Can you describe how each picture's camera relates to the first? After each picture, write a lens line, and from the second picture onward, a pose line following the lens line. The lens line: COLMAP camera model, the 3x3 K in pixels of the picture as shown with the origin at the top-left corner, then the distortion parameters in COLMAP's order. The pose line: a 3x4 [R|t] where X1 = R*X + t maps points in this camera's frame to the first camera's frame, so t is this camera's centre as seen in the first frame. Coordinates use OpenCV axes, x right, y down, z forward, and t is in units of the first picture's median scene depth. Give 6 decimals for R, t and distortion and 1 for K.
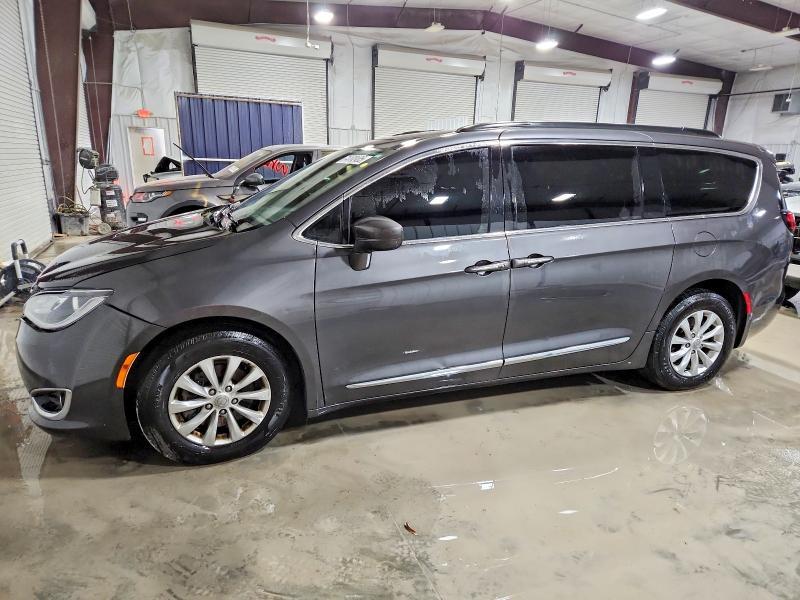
lens RADIAL K [[530.4, 0, 397.5], [0, 530.4, 301.1], [0, 0, 1]] dist [0.074219, -0.056325]
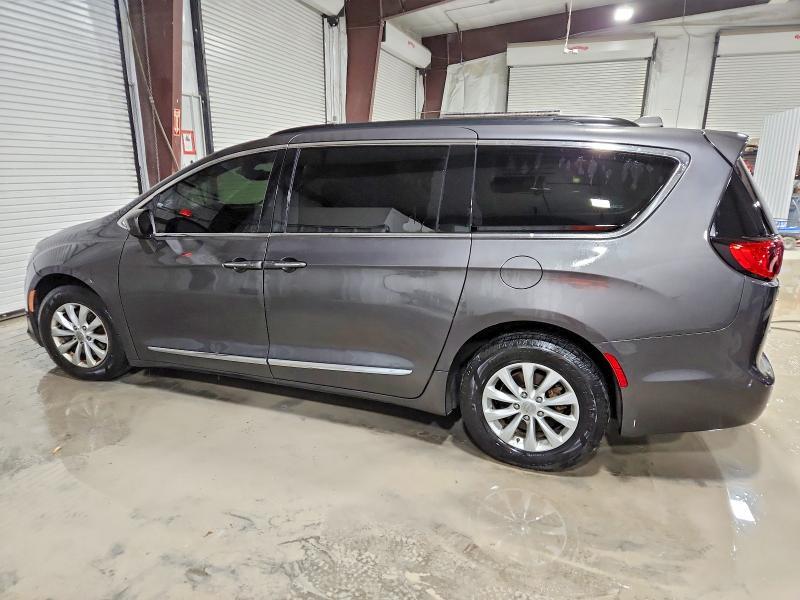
lens RADIAL K [[530.4, 0, 397.5], [0, 530.4, 301.1], [0, 0, 1]] dist [0.074219, -0.056325]
pose [[0.747769, 0.141237, -0.648763, 0.877314], [-0.156927, 0.987025, 0.034002, -0.061514], [0.645148, 0.076383, 0.760230, 0.319087]]
